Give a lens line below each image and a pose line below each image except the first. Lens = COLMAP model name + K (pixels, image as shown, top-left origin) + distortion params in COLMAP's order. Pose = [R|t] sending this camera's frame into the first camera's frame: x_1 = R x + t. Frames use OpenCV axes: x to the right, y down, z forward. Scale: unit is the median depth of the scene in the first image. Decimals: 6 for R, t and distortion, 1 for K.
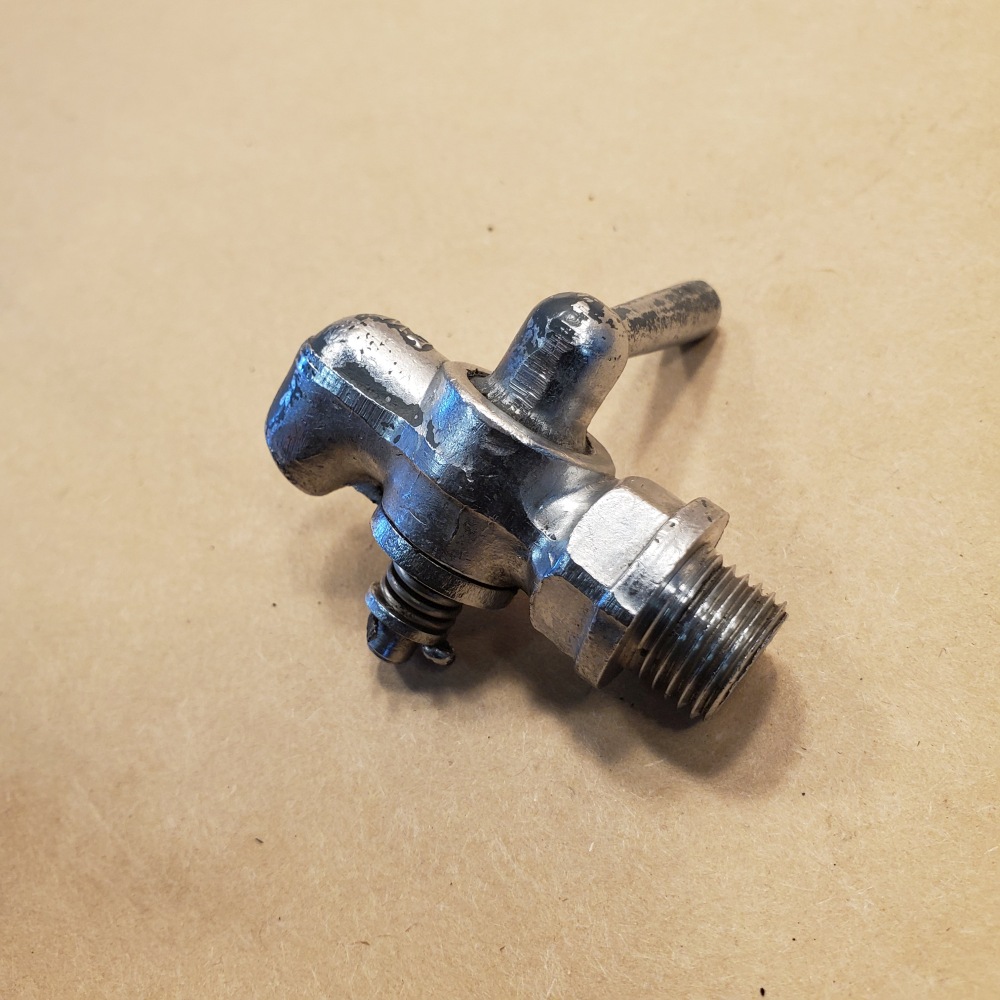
lens RADIAL K [[1100.1, 0, 499.9], [0, 1100.1, 458.6], [0, 0, 1]] dist [-0.051474, -0.126406]
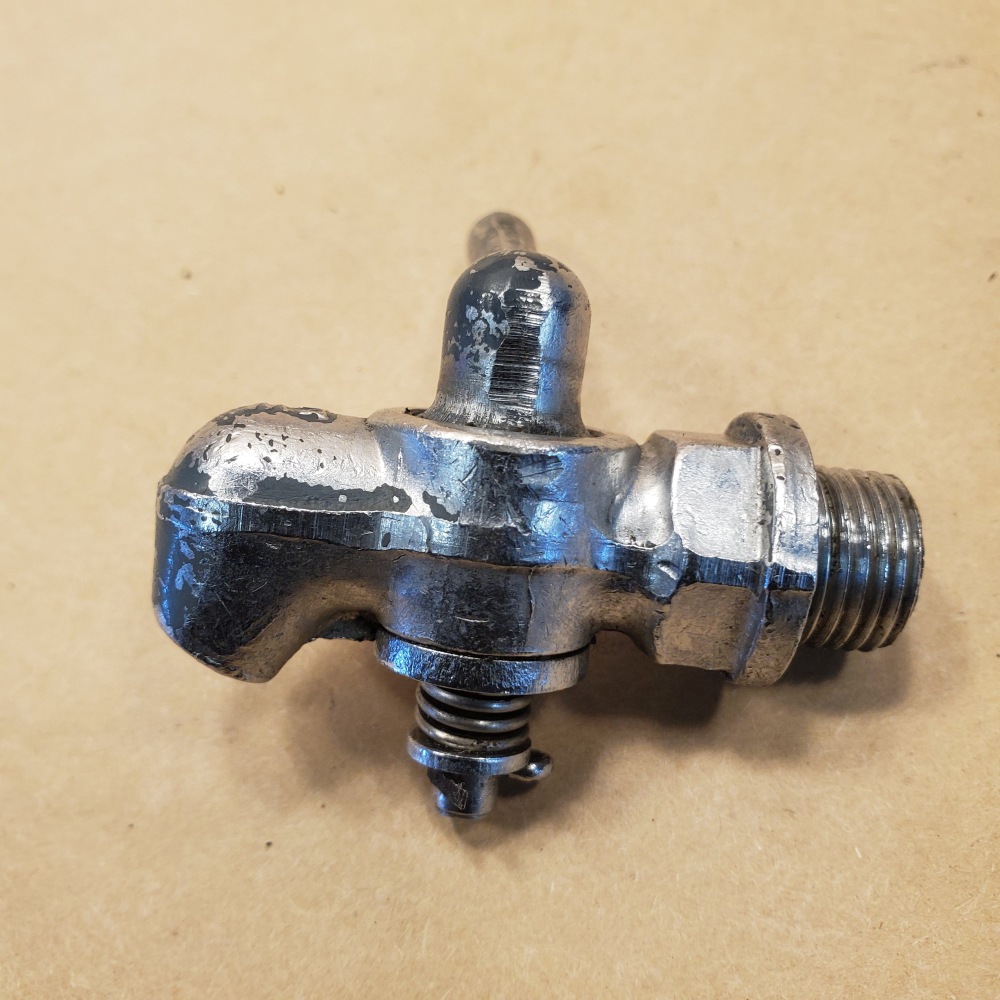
lens RADIAL K [[1165.6, 0, 493.1], [0, 1165.6, 458.1], [0, 0, 1]] dist [-0.164536, 0.118653]
pose [[0.800974, -0.470759, 0.369901, -0.278234], [0.474199, 0.876005, 0.088038, -0.093714], [-0.365479, 0.104891, 0.924891, 0.265987]]
